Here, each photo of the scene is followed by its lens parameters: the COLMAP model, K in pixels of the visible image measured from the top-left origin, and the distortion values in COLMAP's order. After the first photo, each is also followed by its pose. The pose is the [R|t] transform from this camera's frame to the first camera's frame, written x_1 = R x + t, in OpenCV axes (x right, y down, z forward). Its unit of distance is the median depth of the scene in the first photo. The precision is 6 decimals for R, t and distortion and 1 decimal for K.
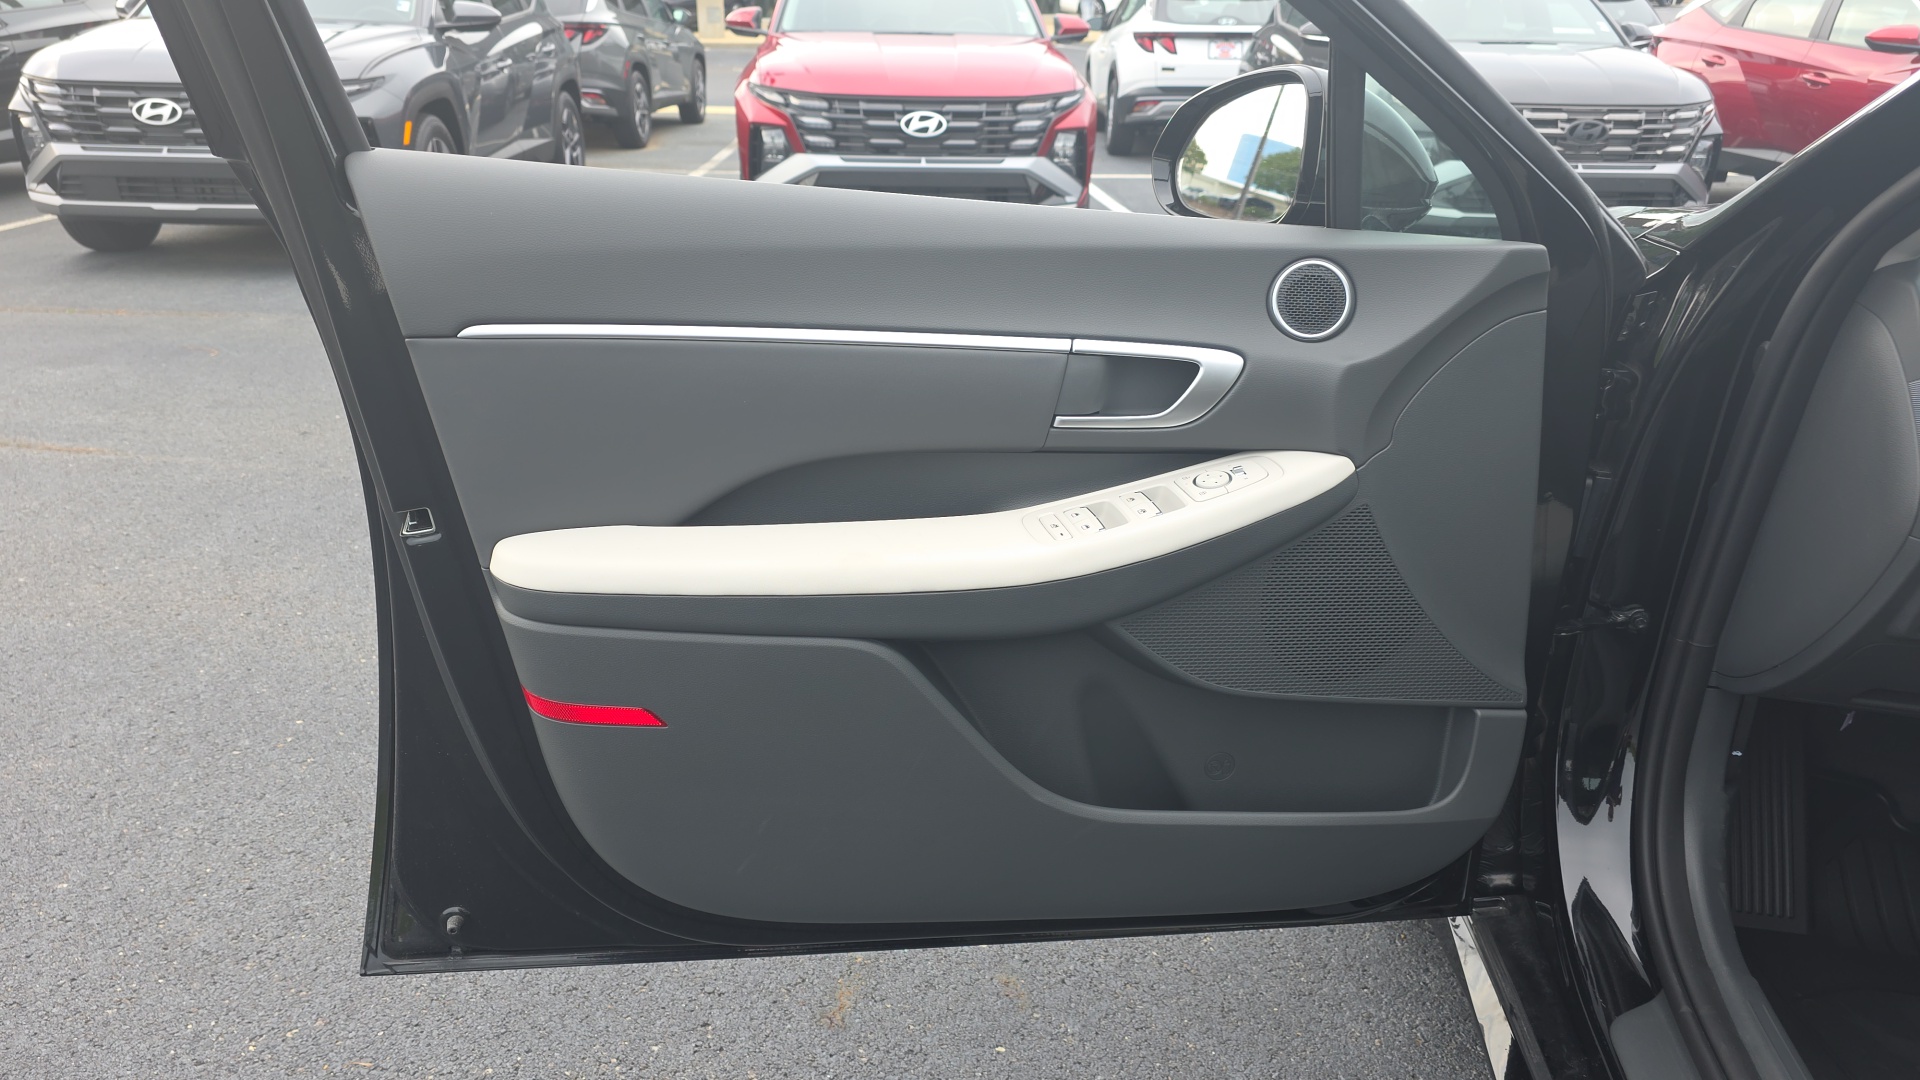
lens RADIAL K [[1290.1, 0, 969.4], [0, 1290.1, 531.6], [0, 0, 1]] dist [0.048901, -0.055678]
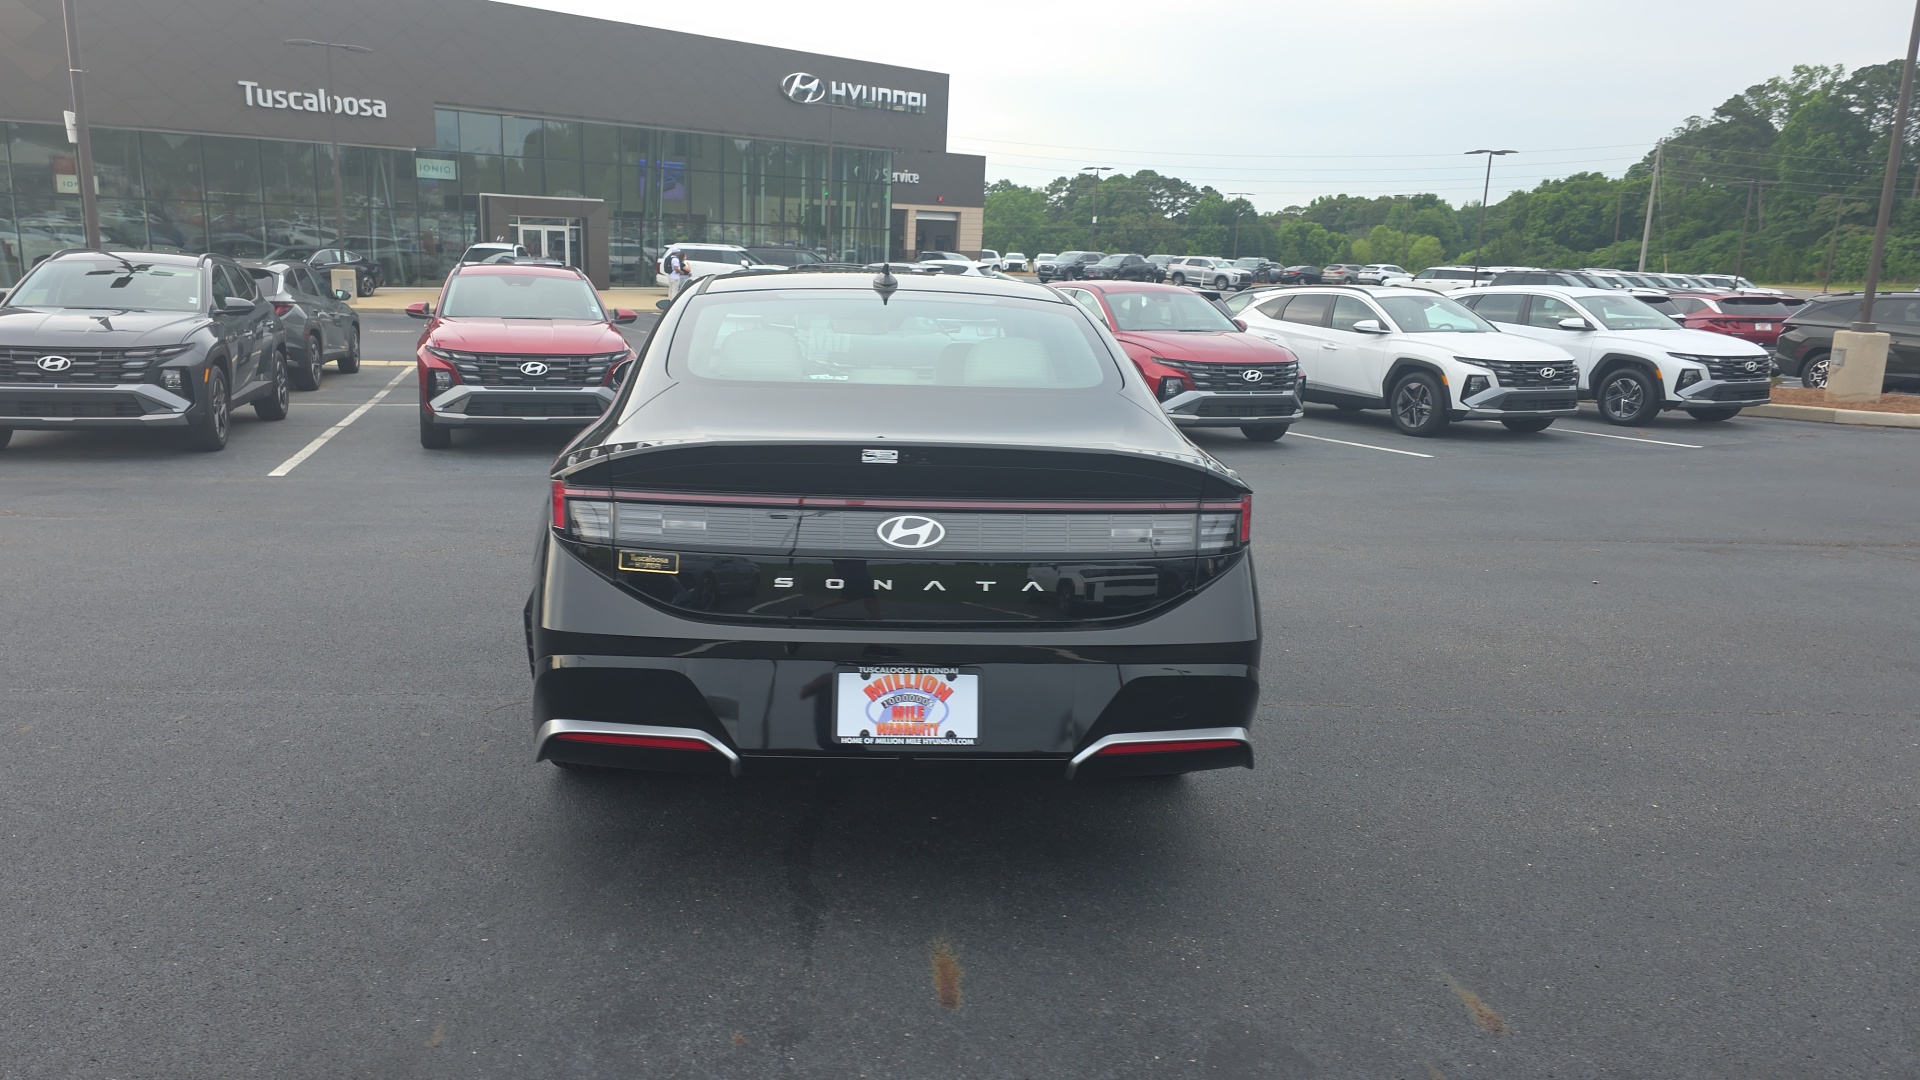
lens RADIAL K [[1290.1, 0, 951.2], [0, 1290.1, 553.8], [0, 0, 1]] dist [0.048901, -0.055678]
pose [[0.965110, -0.042171, 0.258425, 0.044304], [0.084896, 0.984027, -0.156472, 0.249980], [-0.247699, 0.172952, 0.953275, -0.755931]]
